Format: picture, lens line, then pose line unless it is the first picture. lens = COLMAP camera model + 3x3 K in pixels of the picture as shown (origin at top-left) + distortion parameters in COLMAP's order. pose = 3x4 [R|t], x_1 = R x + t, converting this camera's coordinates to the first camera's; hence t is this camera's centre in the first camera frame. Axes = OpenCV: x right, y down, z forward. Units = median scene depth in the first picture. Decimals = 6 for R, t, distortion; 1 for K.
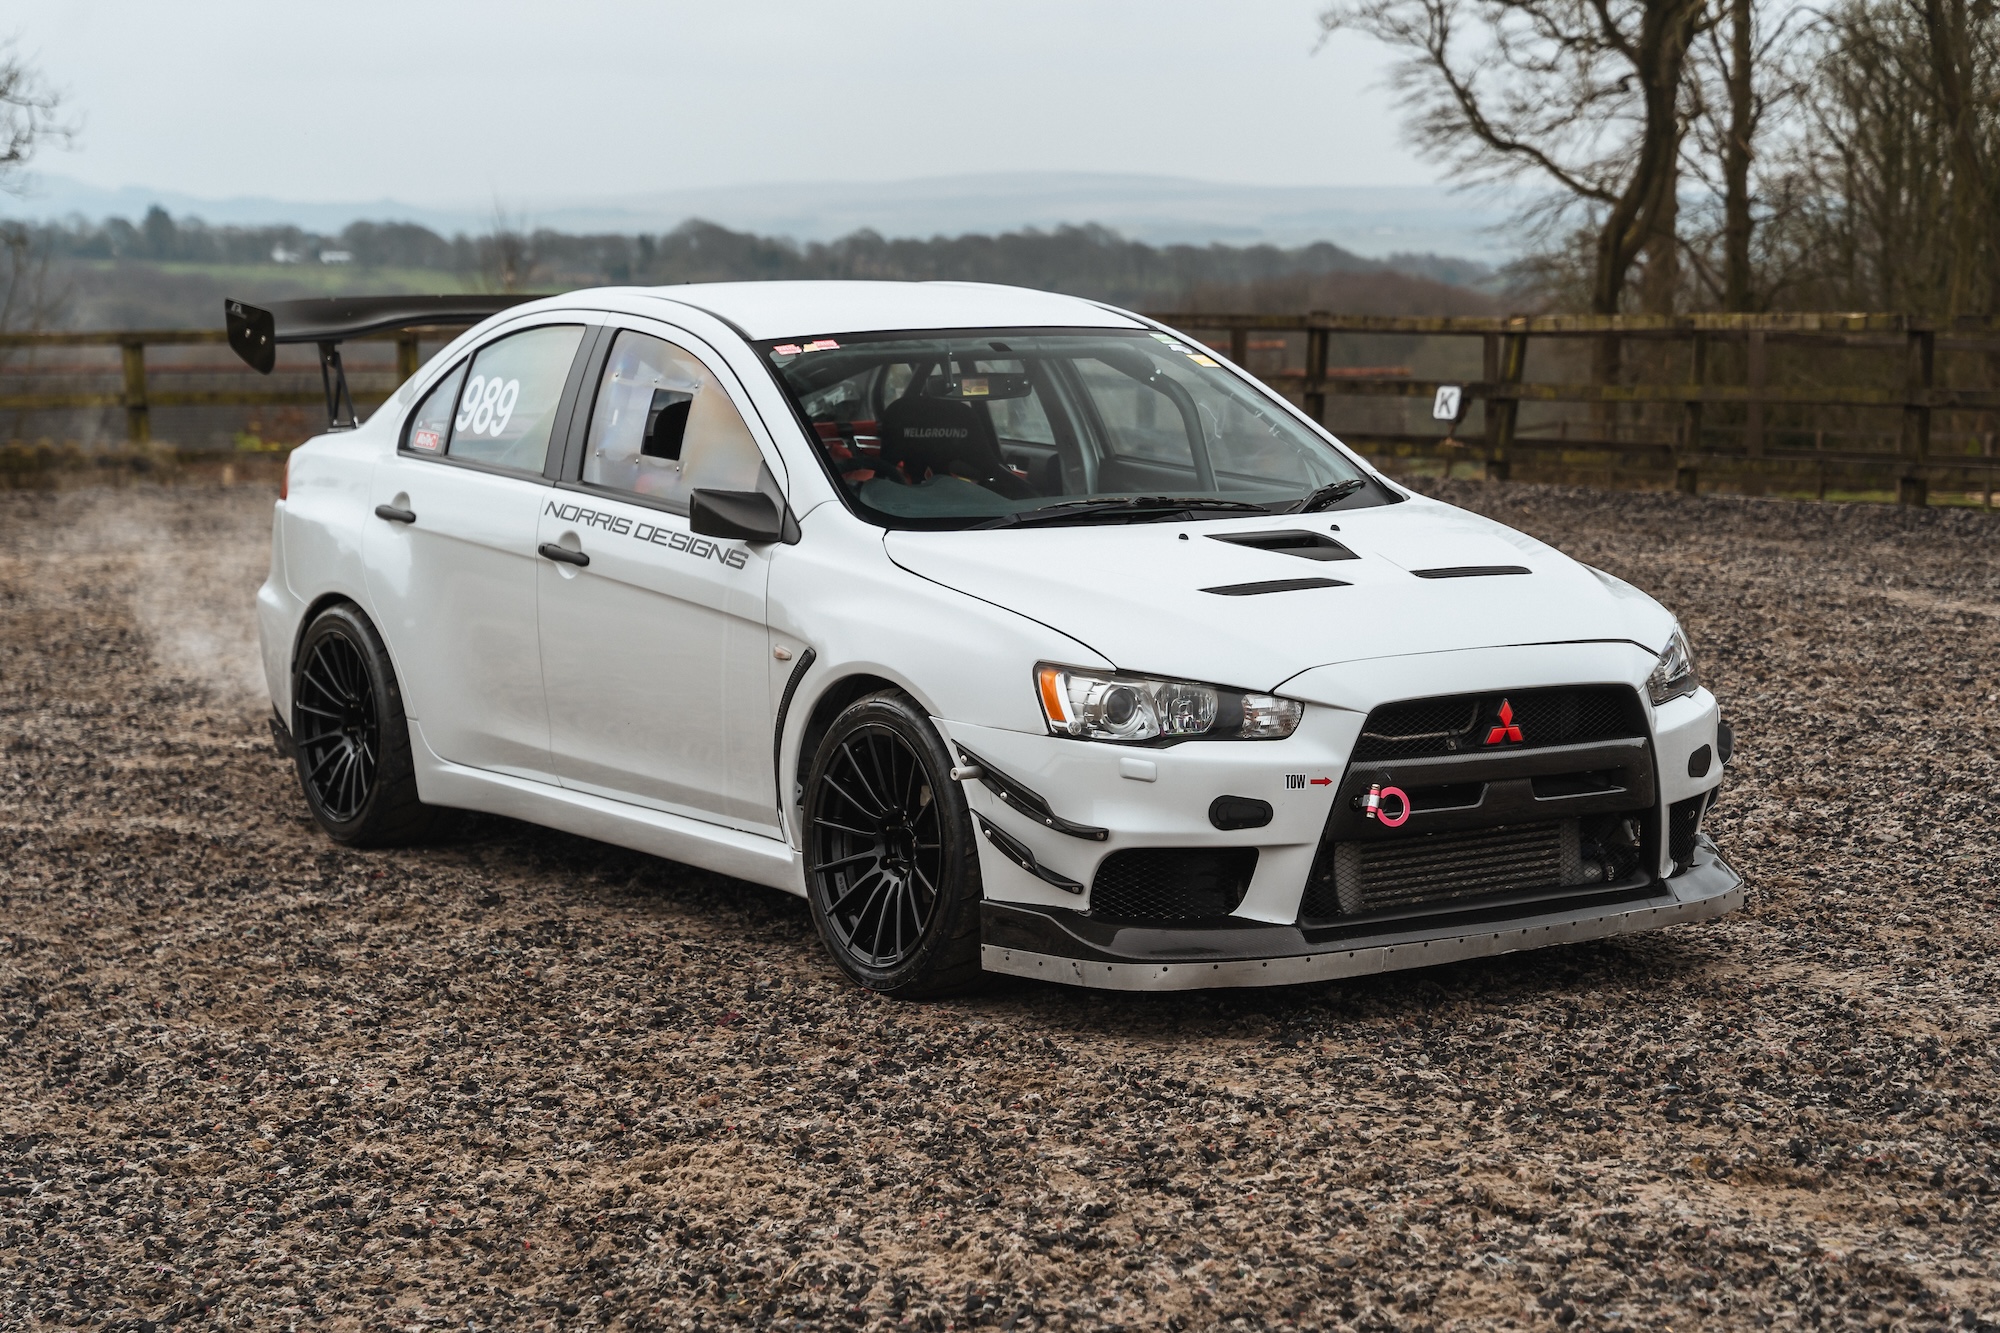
lens RADIAL K [[3888.2, 0, 1003.0], [0, 3888.2, 668.2], [0, 0, 1]] dist [0.046696, -0.064245]
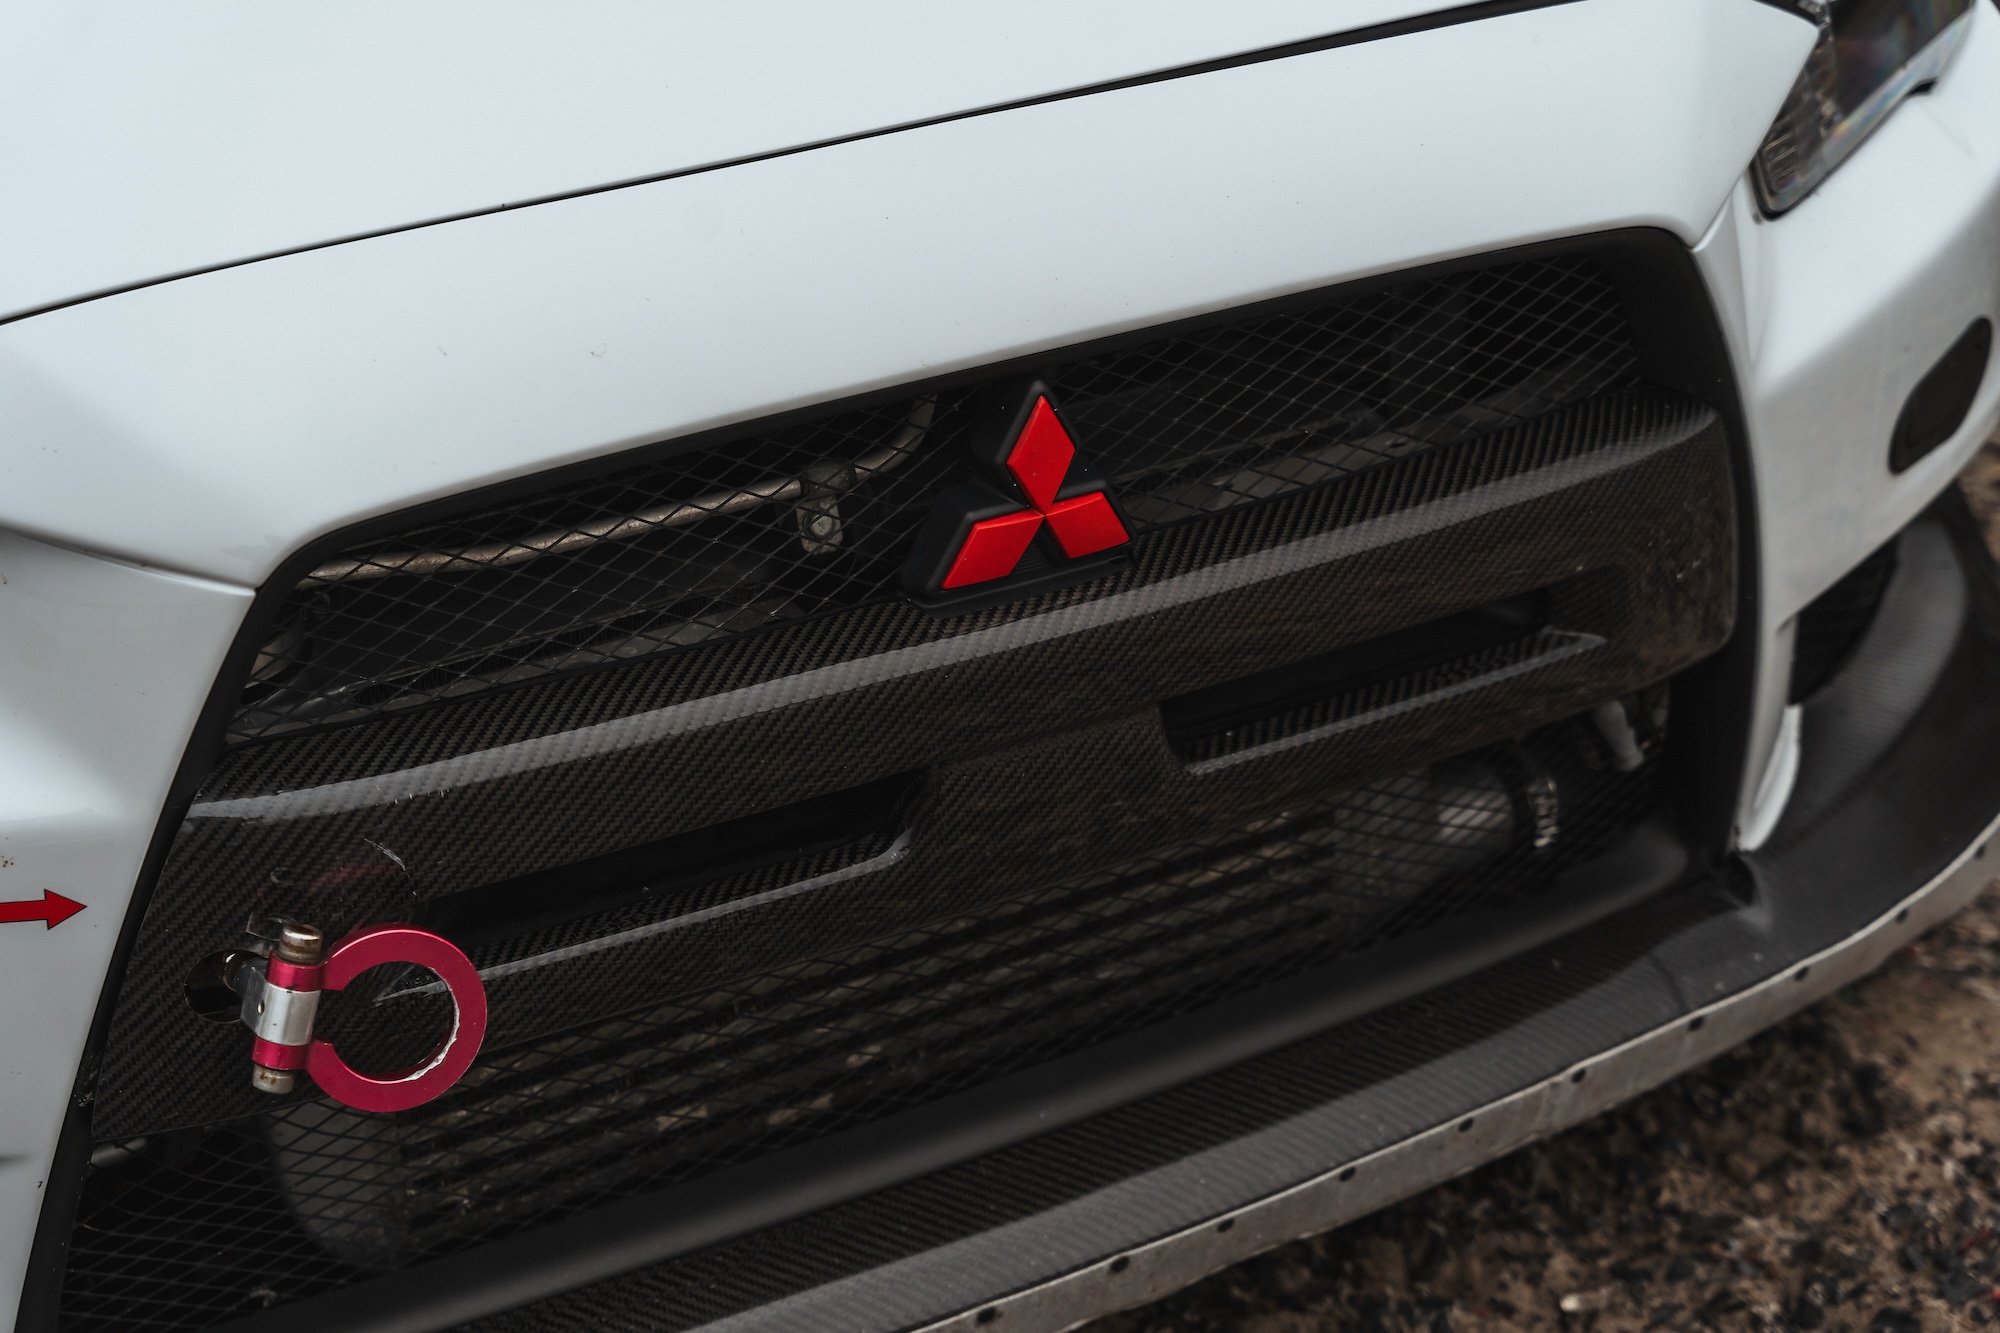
lens RADIAL K [[3928.3, 0, 1055.3], [0, 3928.3, 660.3], [0, 0, 1]] dist [0.070279, -0.261591]
pose [[0.998730, 0.040509, -0.029964, 0.134476], [-0.025323, 0.917657, 0.396567, -0.062279], [0.043561, -0.395304, 0.917517, 0.783891]]
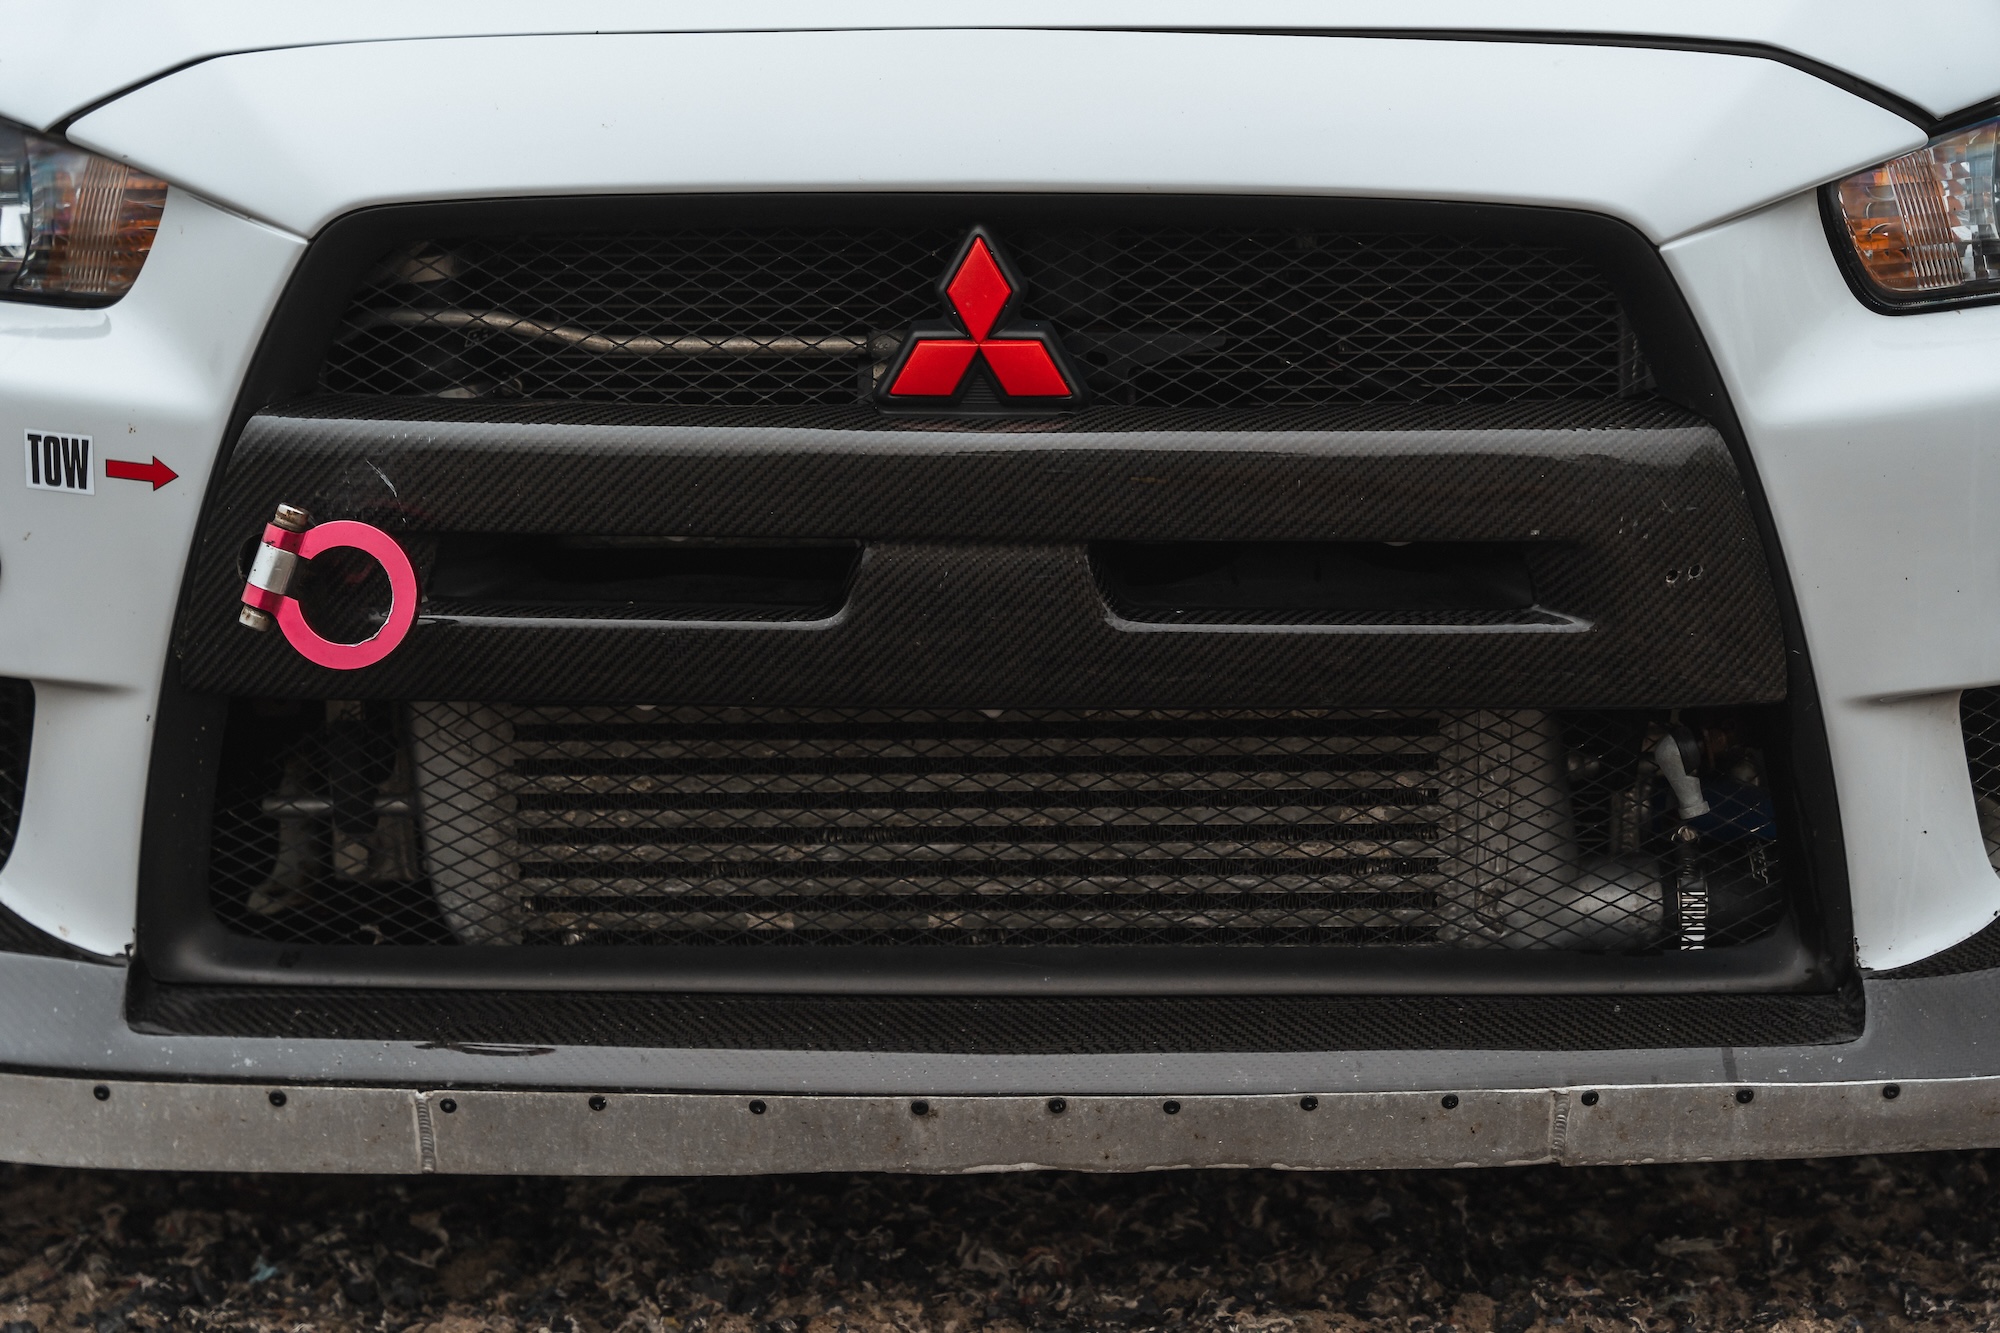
lens RADIAL K [[4039.1, 0, 1040.0], [0, 4039.1, 666.6], [0, 0, 1]] dist [0.058966, -0.051663]
pose [[0.819555, 0.132135, -0.557556, 0.281428], [-0.063770, 0.988036, 0.140419, -0.001301], [0.569440, -0.079526, 0.818177, 0.766424]]
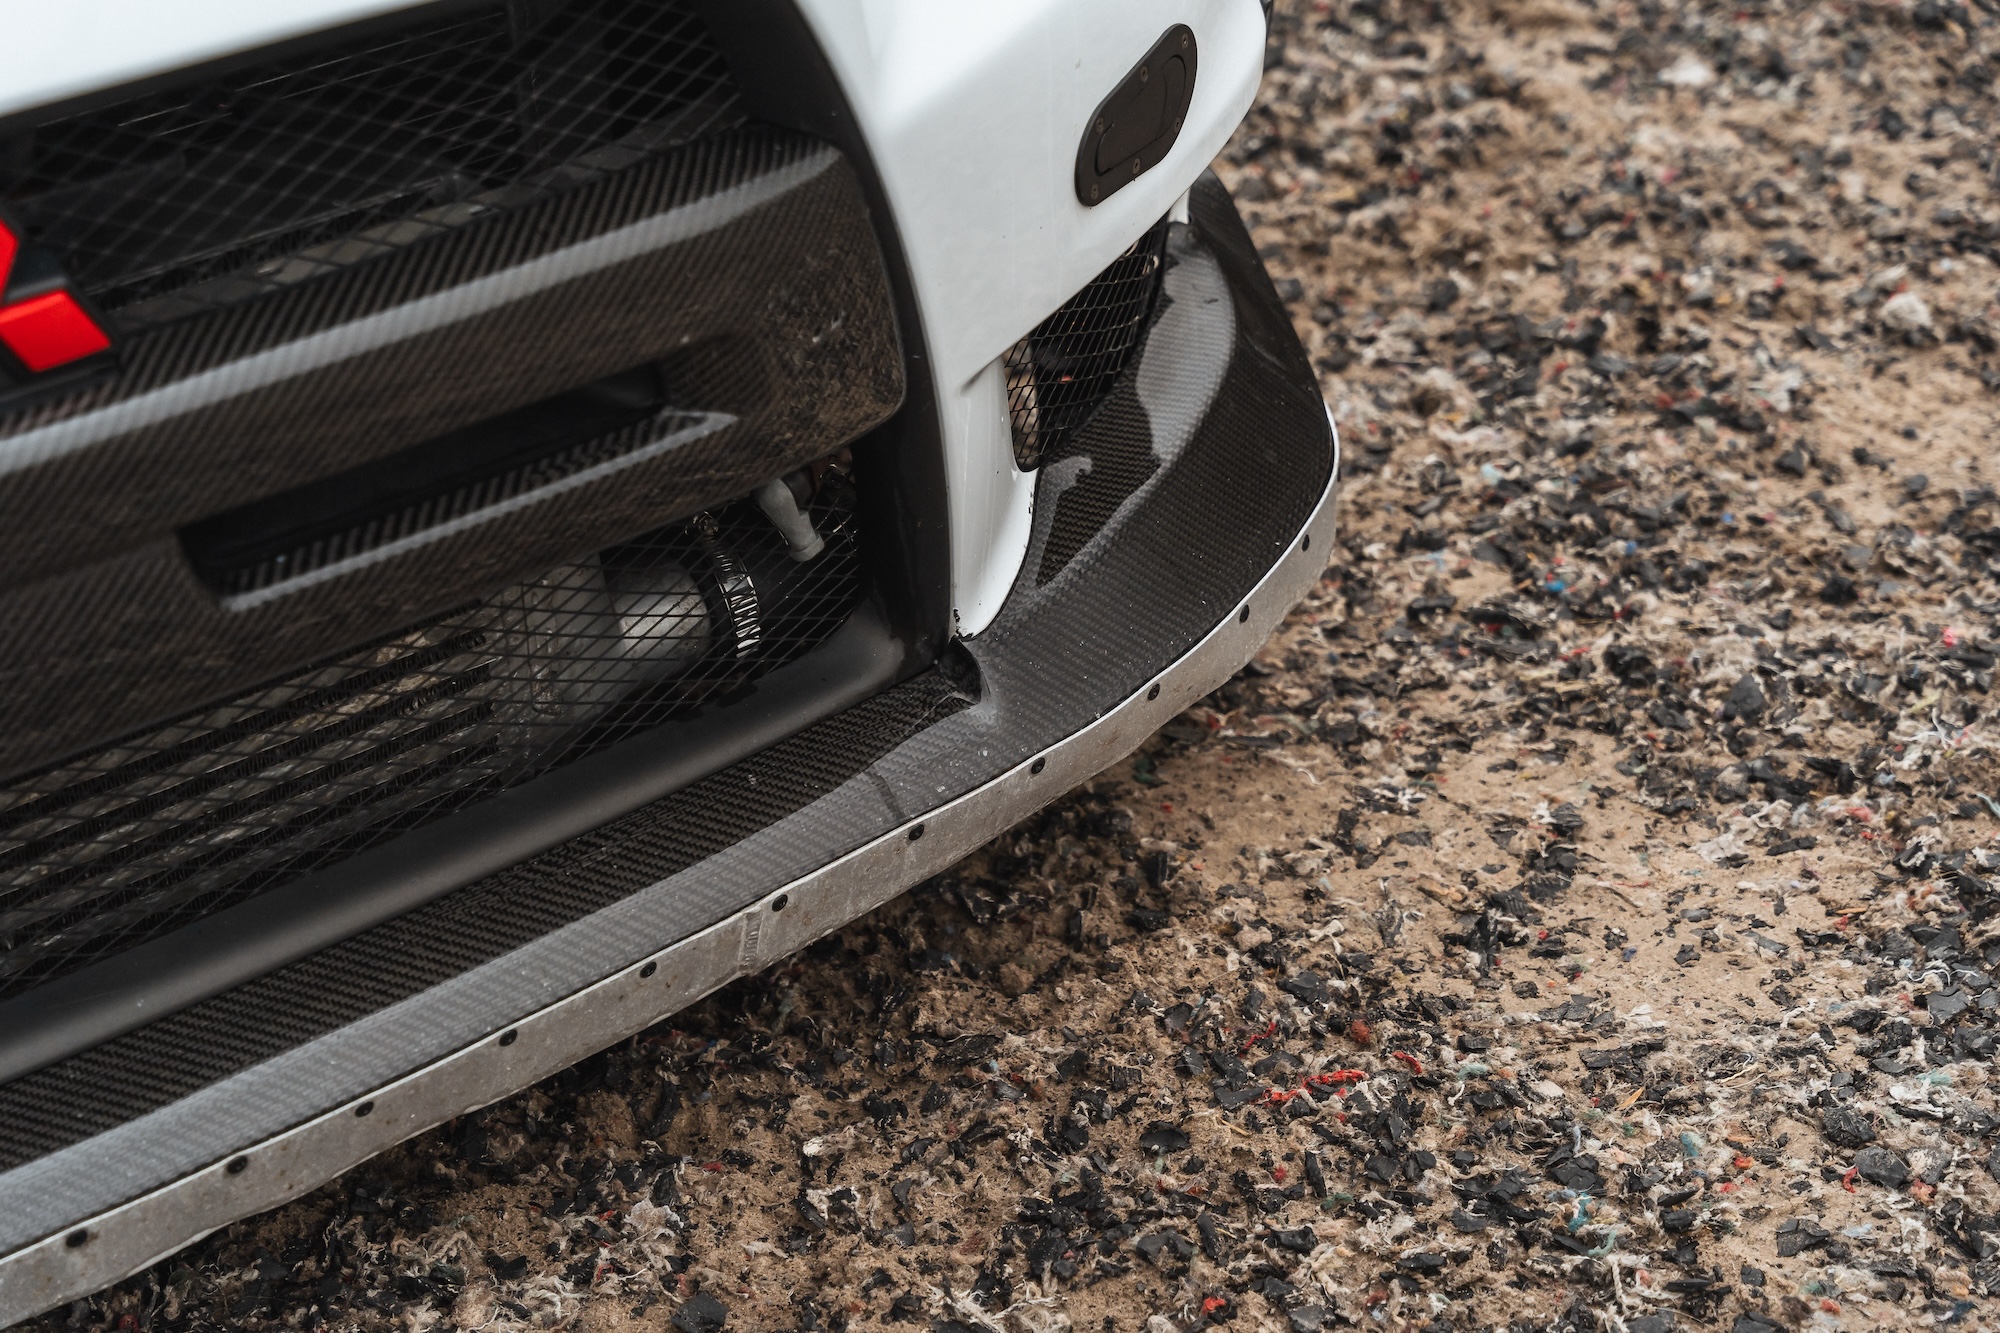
lens RADIAL K [[3888.2, 0, 1003.0], [0, 3888.2, 668.2], [0, 0, 1]] dist [0.046696, -0.064245]
pose [[0.998240, -0.035563, 0.047467, 0.164901], [0.010455, 0.893276, 0.449388, -0.051031], [-0.058382, -0.448100, 0.892075, 0.812324]]
